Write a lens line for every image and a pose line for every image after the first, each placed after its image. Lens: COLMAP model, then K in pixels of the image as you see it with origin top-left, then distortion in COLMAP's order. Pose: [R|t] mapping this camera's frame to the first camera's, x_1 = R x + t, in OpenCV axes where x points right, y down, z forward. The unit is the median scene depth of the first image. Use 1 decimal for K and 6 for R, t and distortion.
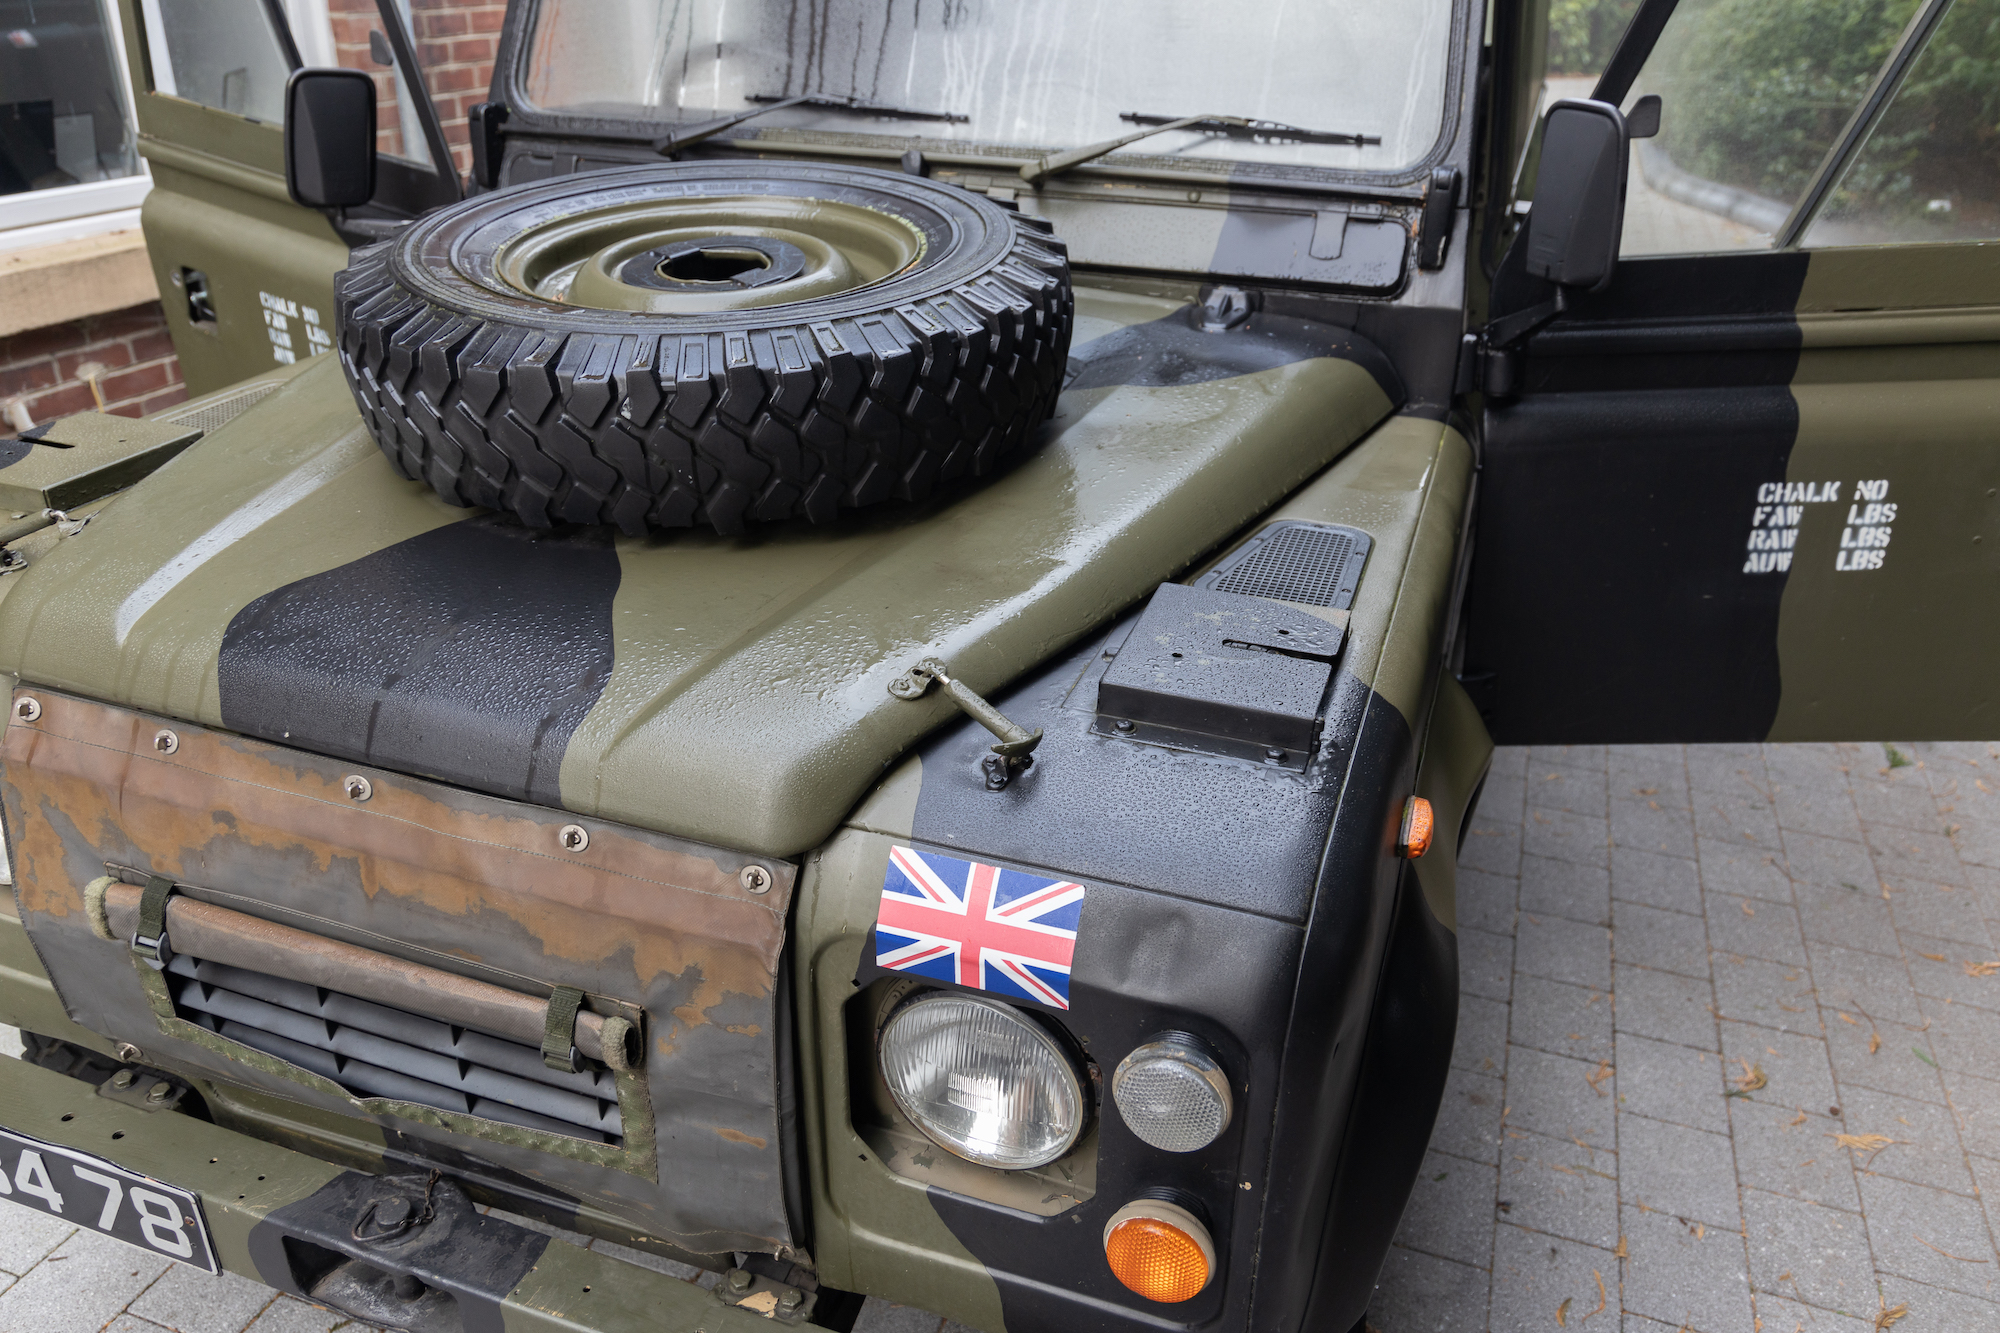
lens RADIAL K [[1477.8, 0, 1004.2], [0, 1477.8, 628.0], [0, 0, 1]] dist [-0.015964, 0.008409]
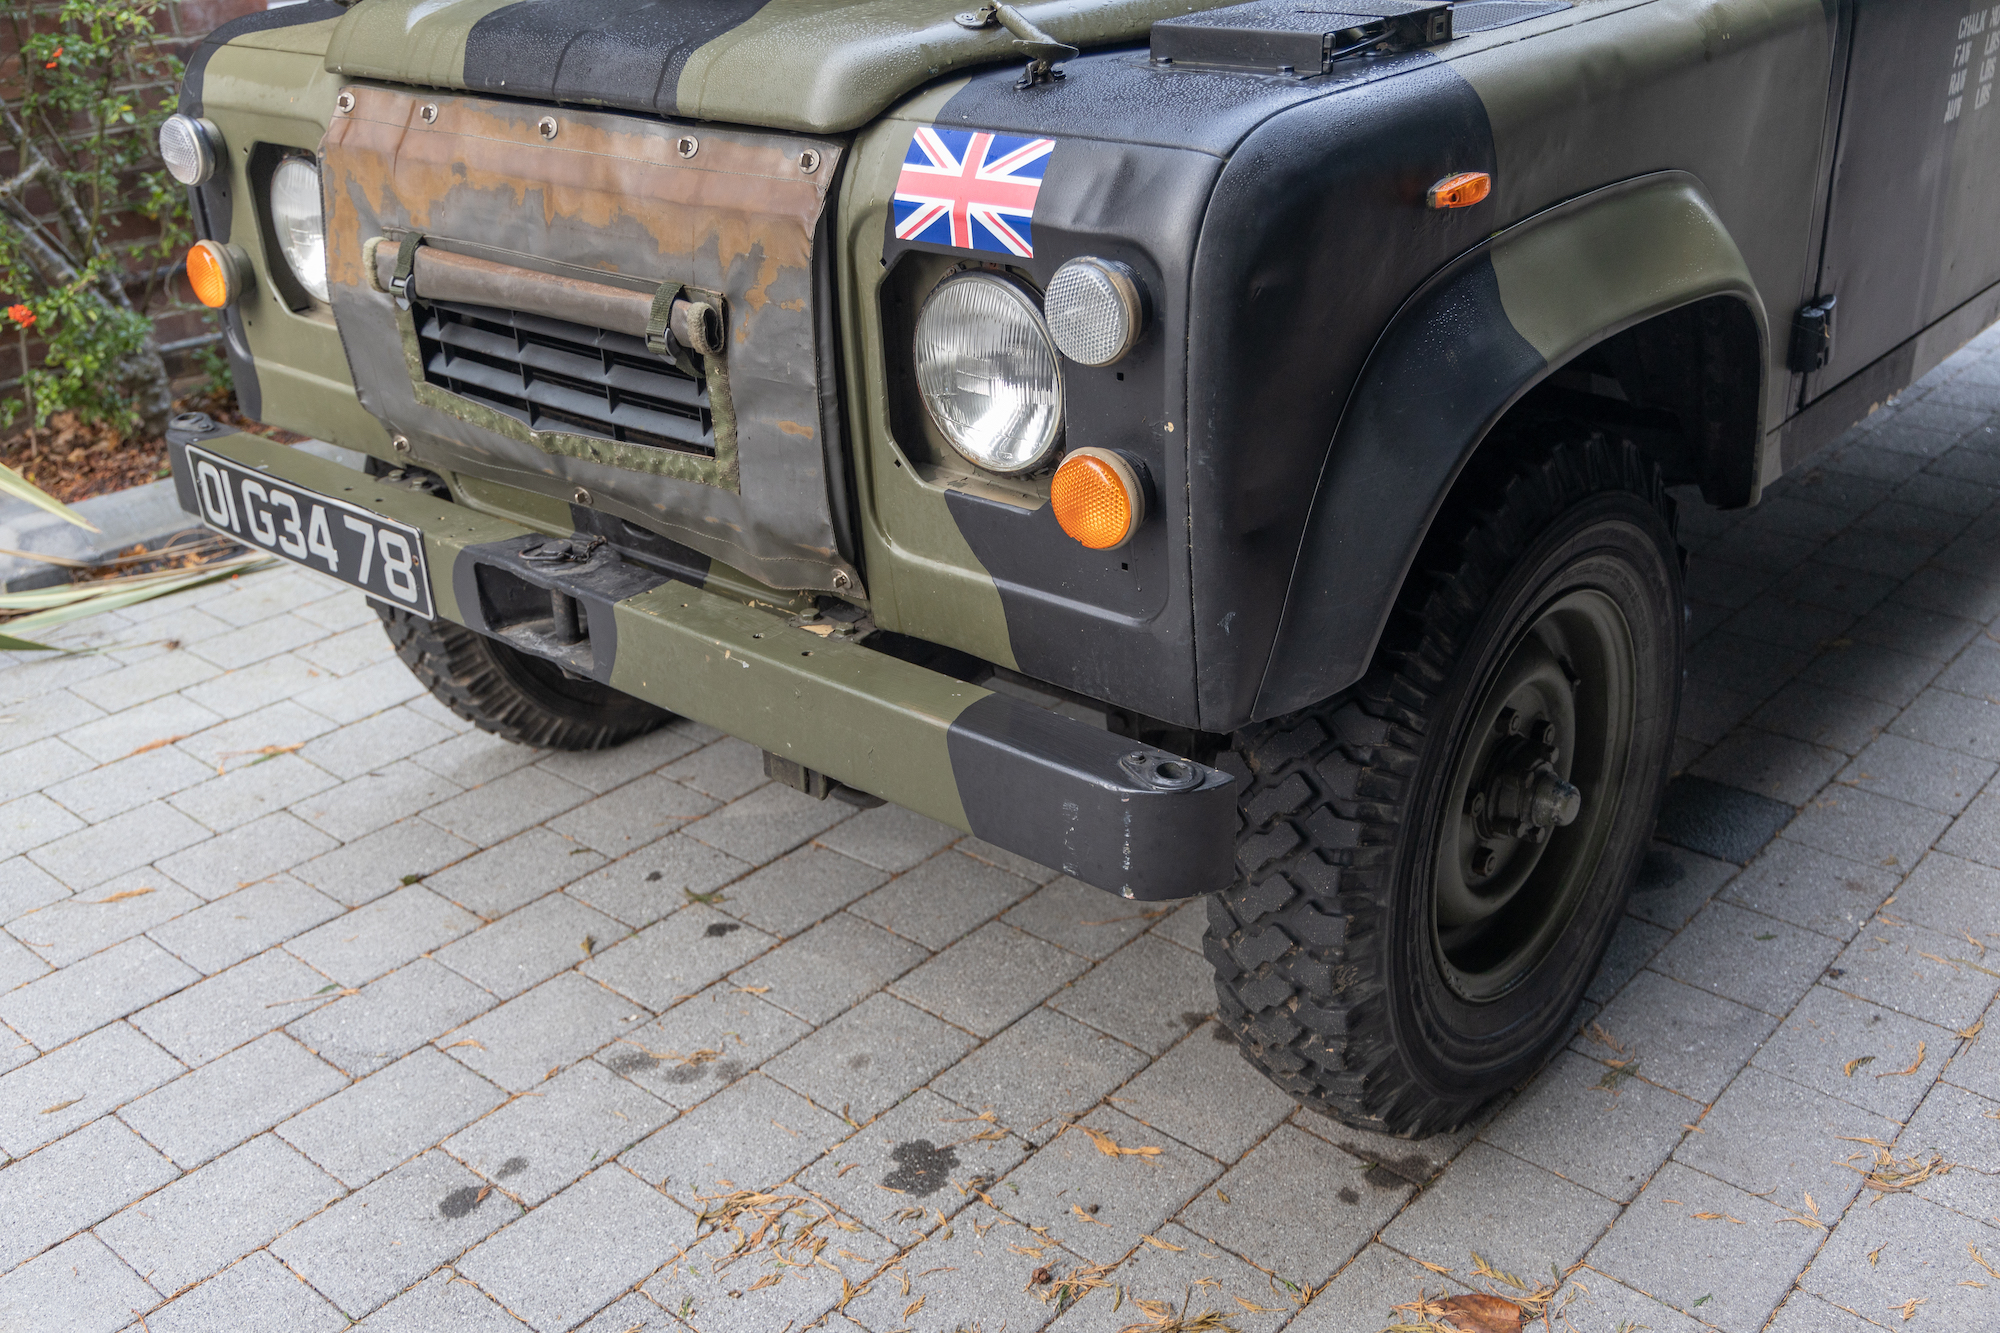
lens RADIAL K [[1927.4, 0, 1000.0], [0, 1927.4, 666.5], [0, 0, 1]] dist [-0.017094, -0.003596]
pose [[0.926032, 0.110005, -0.361060, 0.504498], [-0.114231, 0.993407, 0.009687, 0.485559], [0.359745, 0.032273, 0.932492, -0.294797]]
